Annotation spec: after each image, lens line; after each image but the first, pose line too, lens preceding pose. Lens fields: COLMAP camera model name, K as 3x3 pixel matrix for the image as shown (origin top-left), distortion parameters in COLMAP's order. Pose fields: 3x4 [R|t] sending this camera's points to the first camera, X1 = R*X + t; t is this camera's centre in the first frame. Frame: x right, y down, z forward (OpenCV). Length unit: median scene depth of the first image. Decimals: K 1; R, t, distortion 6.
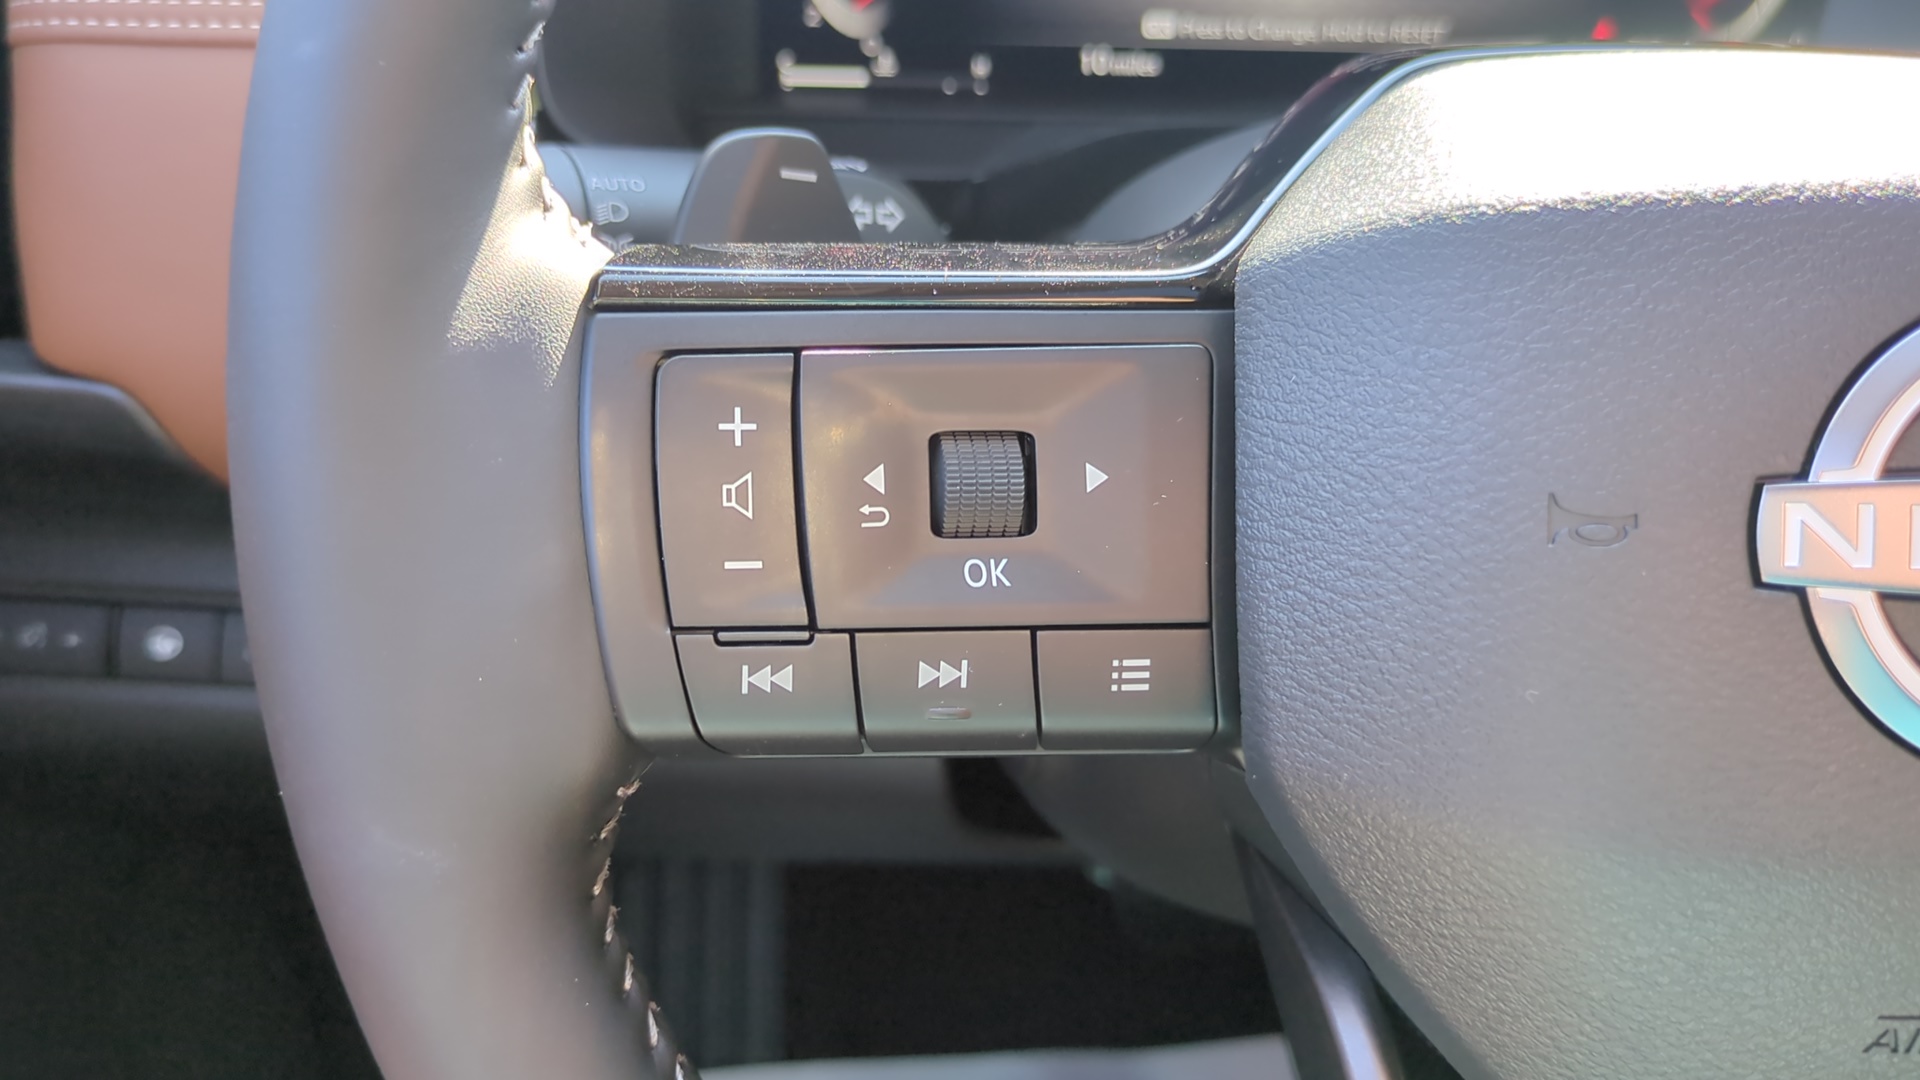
lens RADIAL K [[1612.1, 0, 953.8], [0, 1612.1, 536.4], [0, 0, 1]] dist [0.030884, -0.065817]
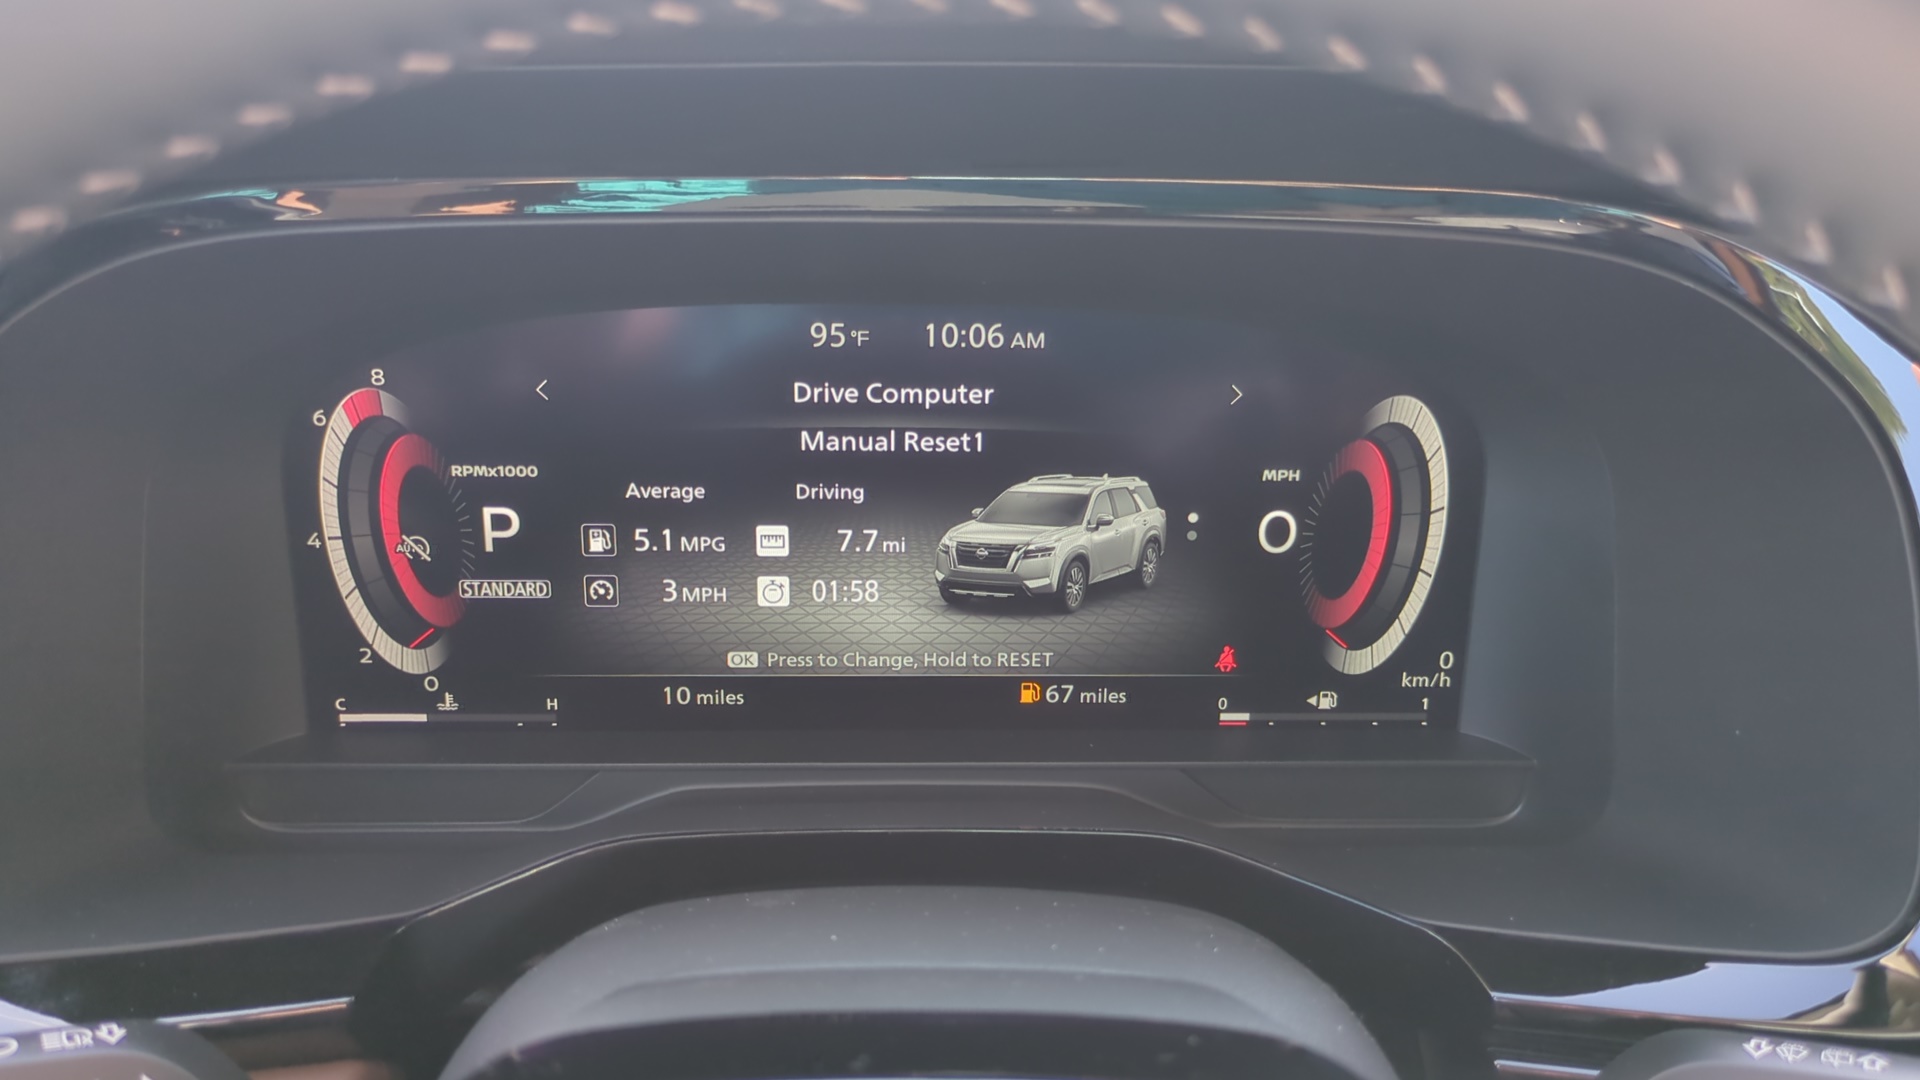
lens RADIAL K [[1612.1, 0, 954.9], [0, 1612.1, 520.3], [0, 0, 1]] dist [0.030884, -0.065817]
pose [[0.999869, -0.012963, -0.009738, 0.628427], [0.010875, 0.981685, -0.190201, -0.518855], [0.012025, 0.190070, 0.981697, 0.166863]]
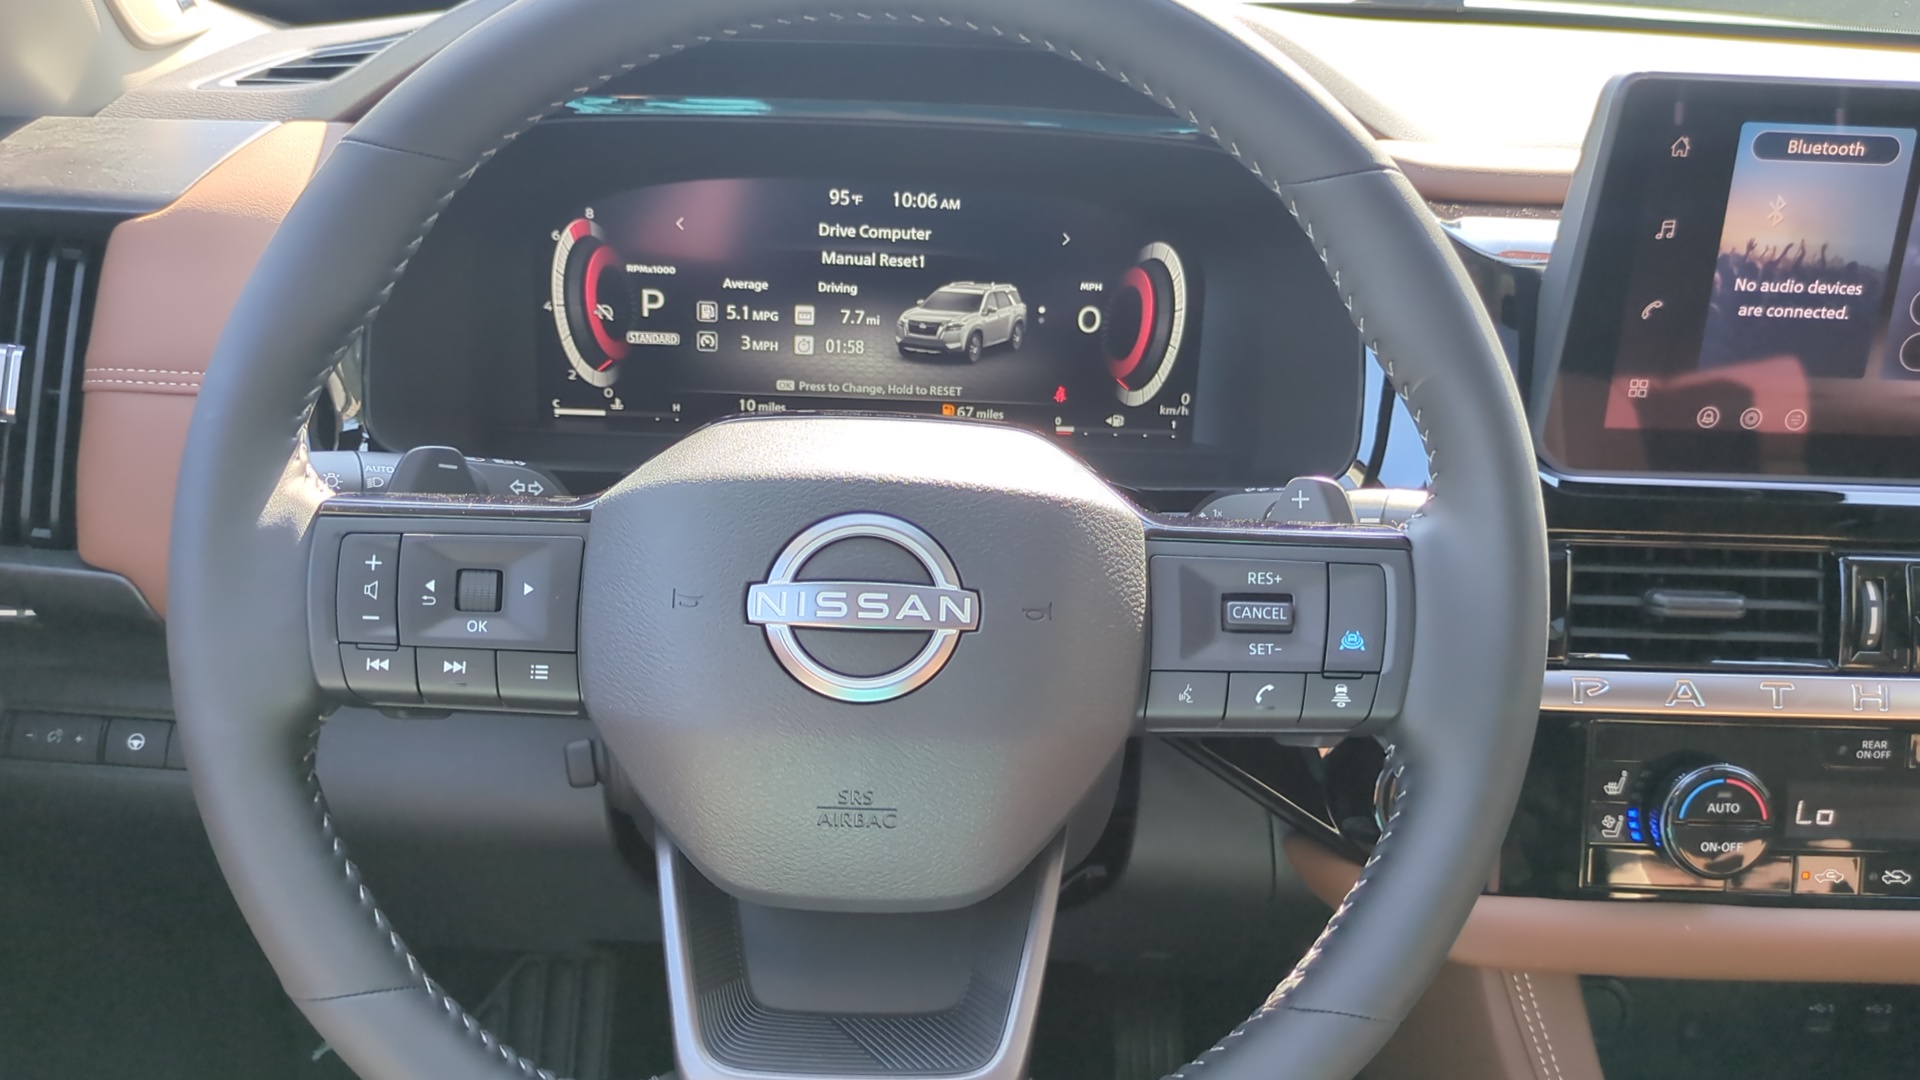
lens RADIAL K [[1612.1, 0, 960.7], [0, 1612.1, 528.8], [0, 0, 1]] dist [0.030884, -0.065817]
pose [[0.999877, 0.015688, -0.000808, 0.746853], [-0.015558, 0.981828, -0.189133, 0.327077], [-0.002174, 0.189122, 0.981951, -1.409633]]
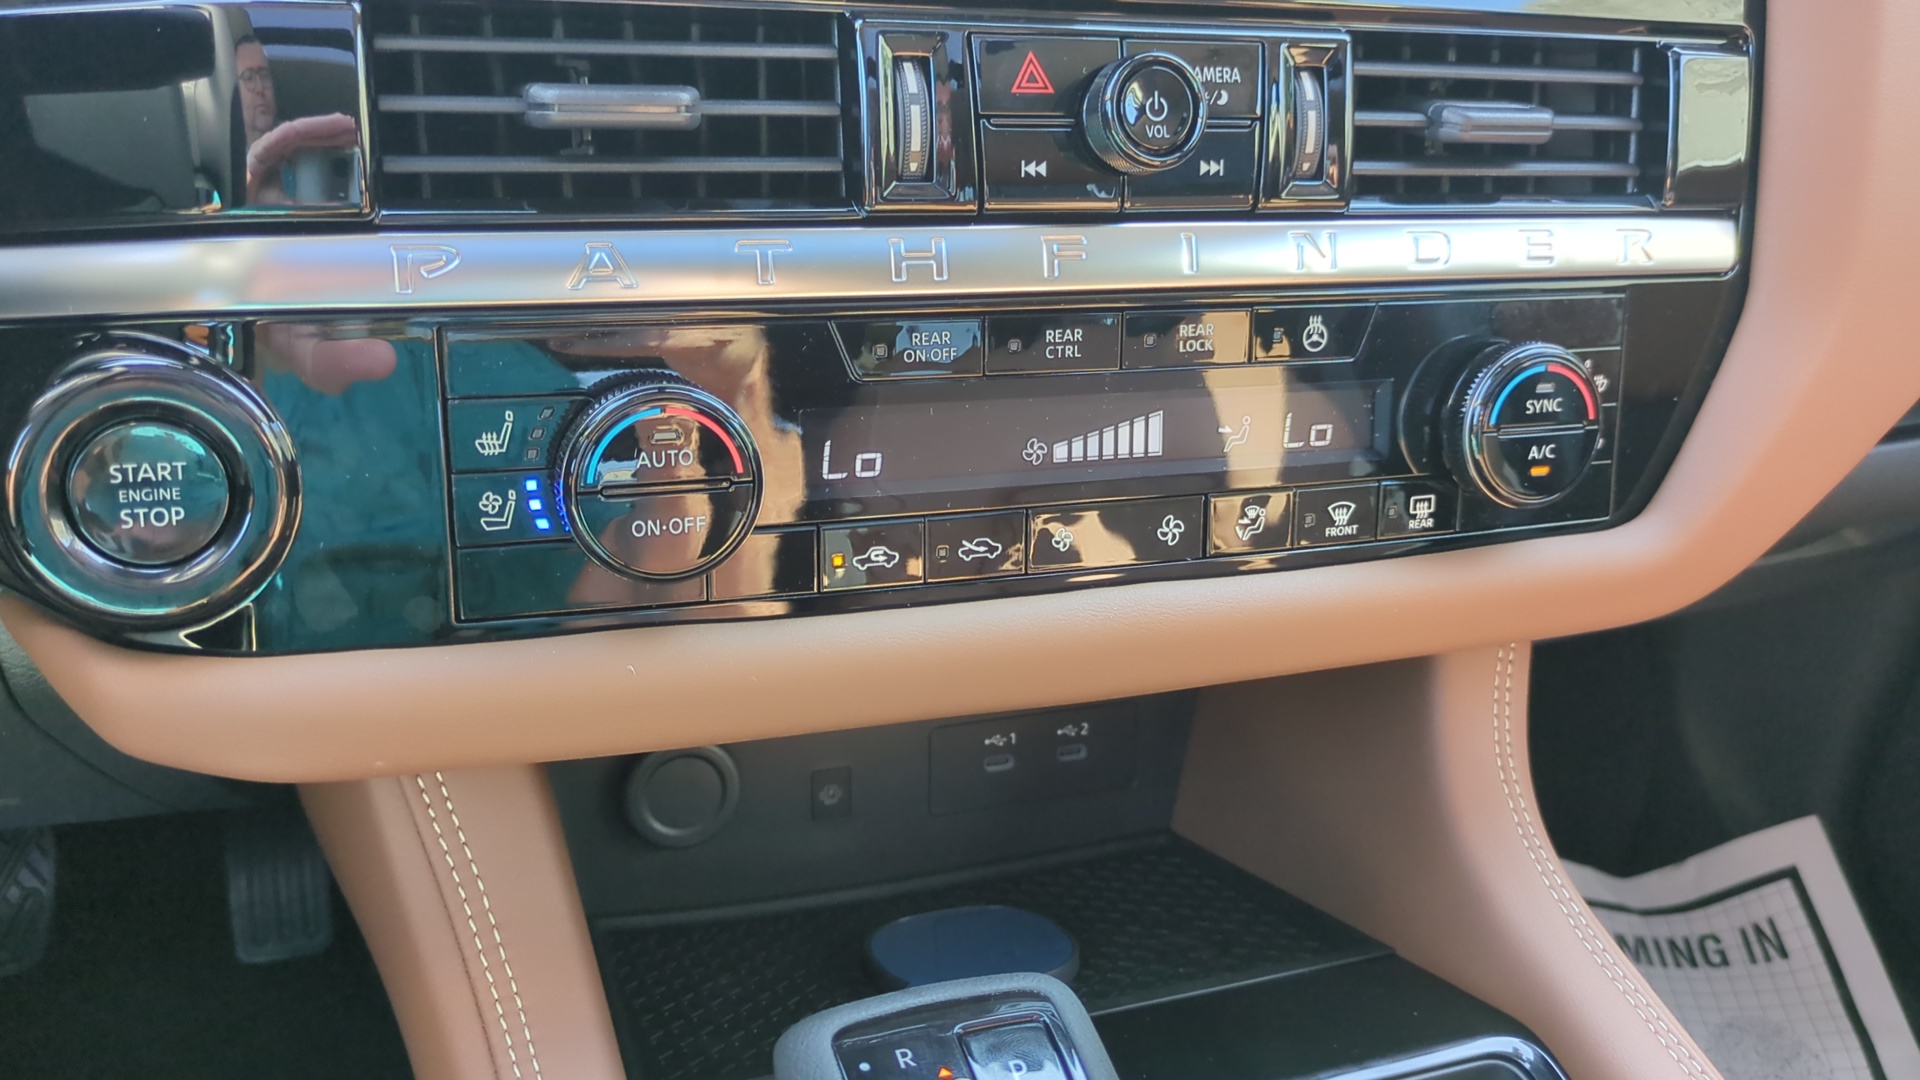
lens RADIAL K [[1612.1, 0, 957.8], [0, 1612.1, 535.5], [0, 0, 1]] dist [0.030884, -0.065817]
pose [[0.947352, -0.081954, 0.309528, 1.946703], [0.095379, 0.995034, -0.028464, 0.406892], [-0.305658, 0.056488, 0.950464, -0.060937]]
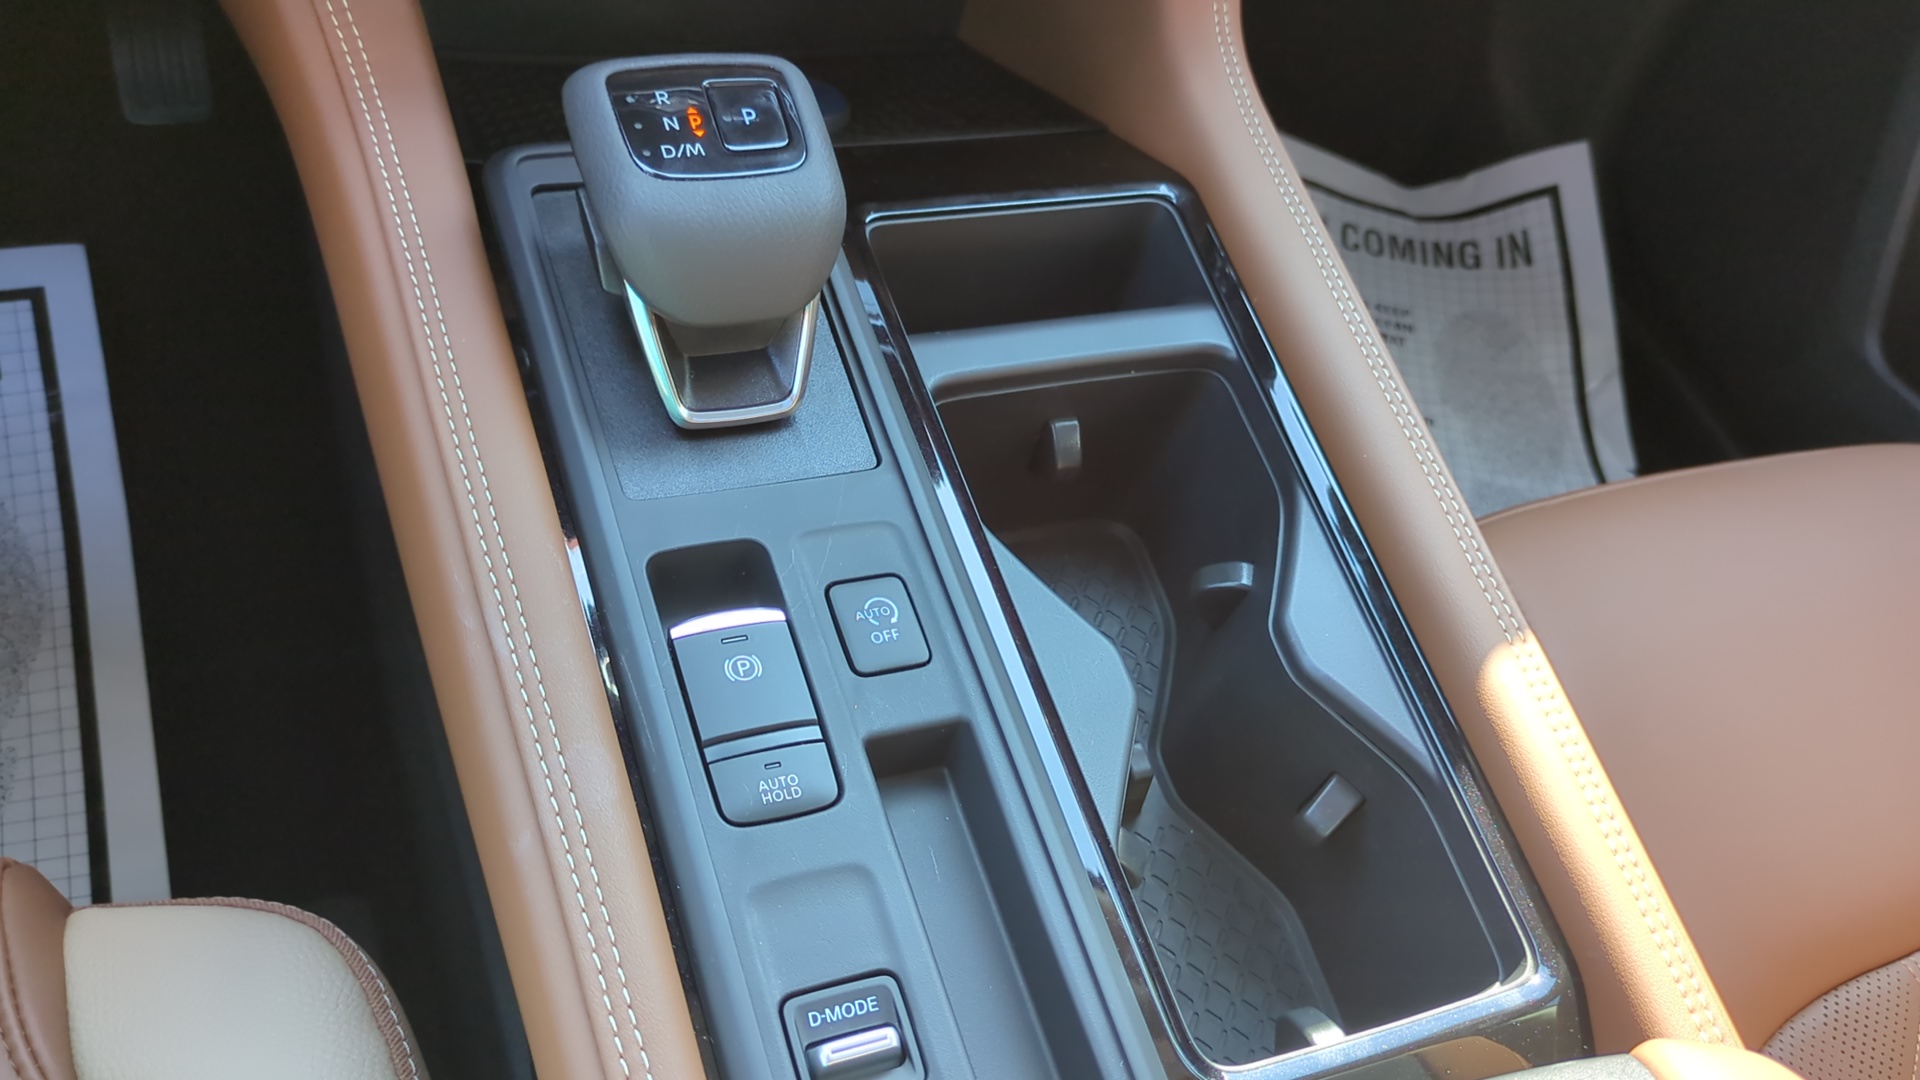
lens RADIAL K [[1612.1, 0, 952.6], [0, 1612.1, 521.8], [0, 0, 1]] dist [0.030884, -0.065817]
pose [[0.937656, -0.126307, 0.323803, 1.955644], [0.002696, 0.934246, 0.356618, 0.650988], [-0.347555, -0.333512, 0.876342, -0.680418]]
